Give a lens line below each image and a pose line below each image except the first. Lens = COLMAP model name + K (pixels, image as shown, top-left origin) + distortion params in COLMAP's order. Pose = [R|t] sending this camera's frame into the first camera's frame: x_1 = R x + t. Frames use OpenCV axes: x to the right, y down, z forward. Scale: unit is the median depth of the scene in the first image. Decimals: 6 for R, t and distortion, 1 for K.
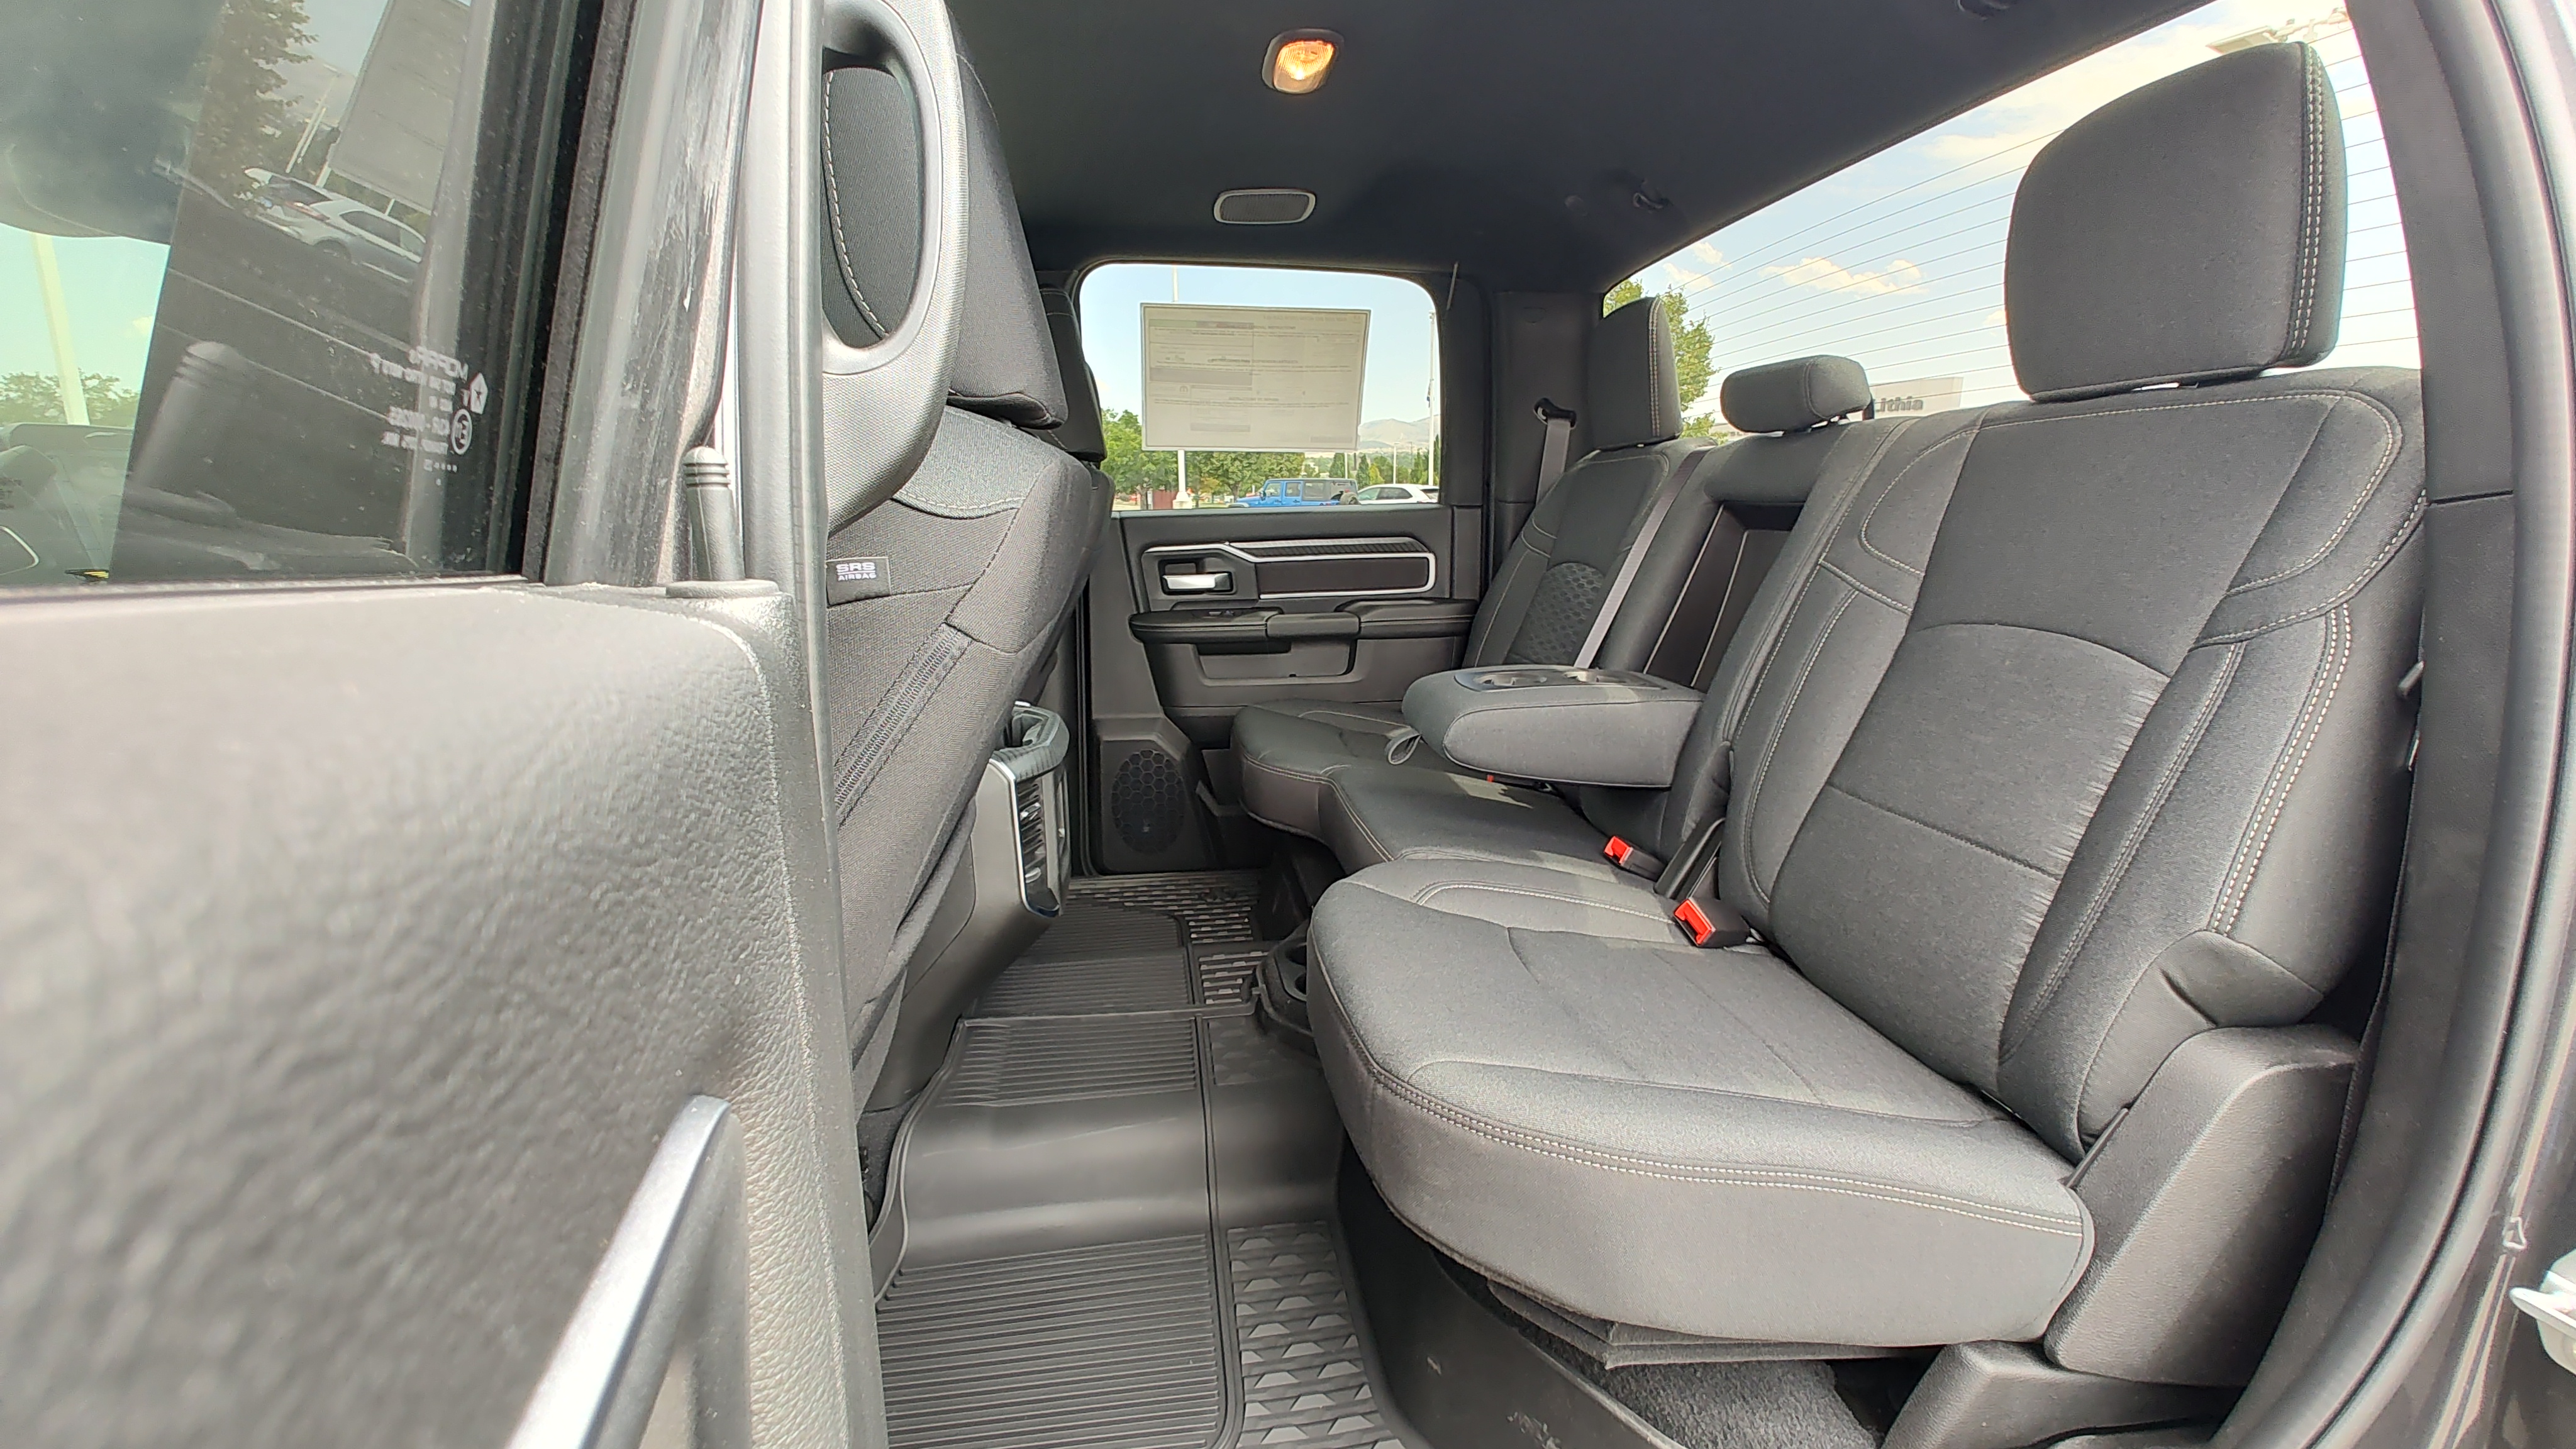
lens RADIAL K [[1092.9, 0, 1297.4], [0, 1092.9, 709.0], [0, 0, 1]] dist [0.015366, -0.000155]
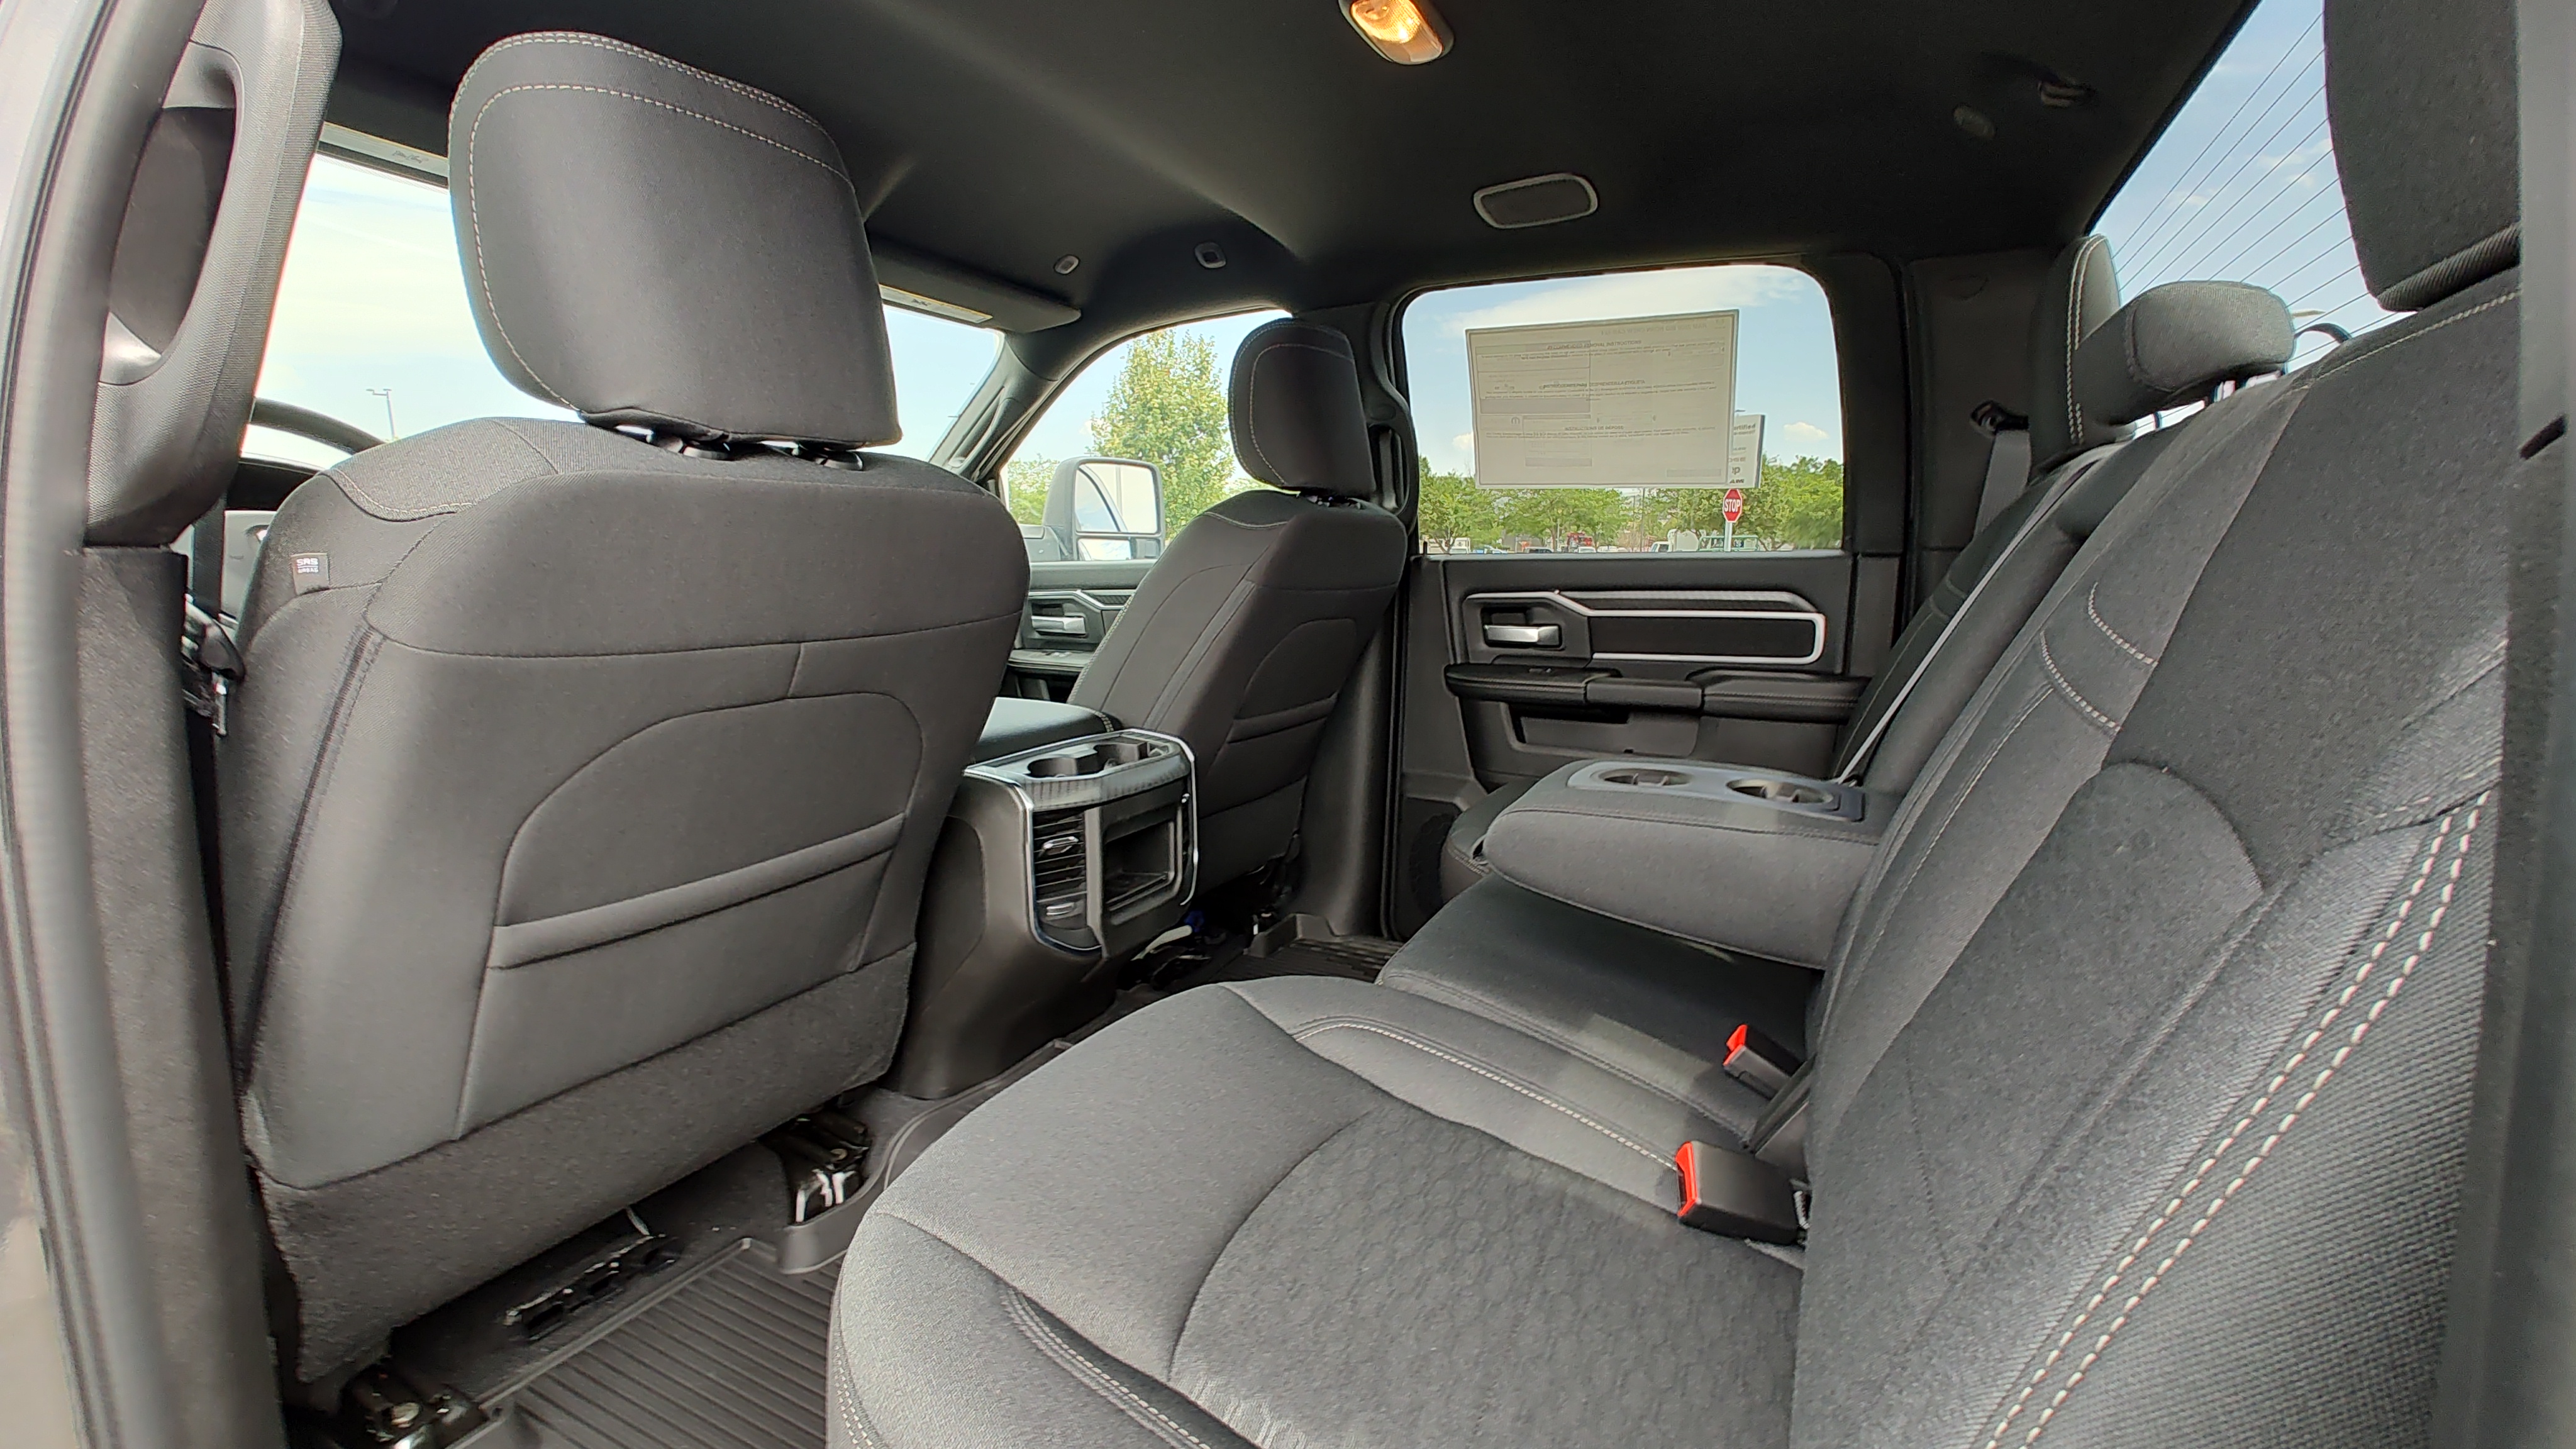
lens RADIAL K [[1092.9, 0, 1297.4], [0, 1092.9, 709.0], [0, 0, 1]] dist [0.015366, -0.000155]
pose [[0.821434, 0.092667, -0.562725, 0.265403], [-0.120464, 0.992640, -0.012383, -0.022738], [0.557436, 0.077960, 0.826551, 0.165505]]
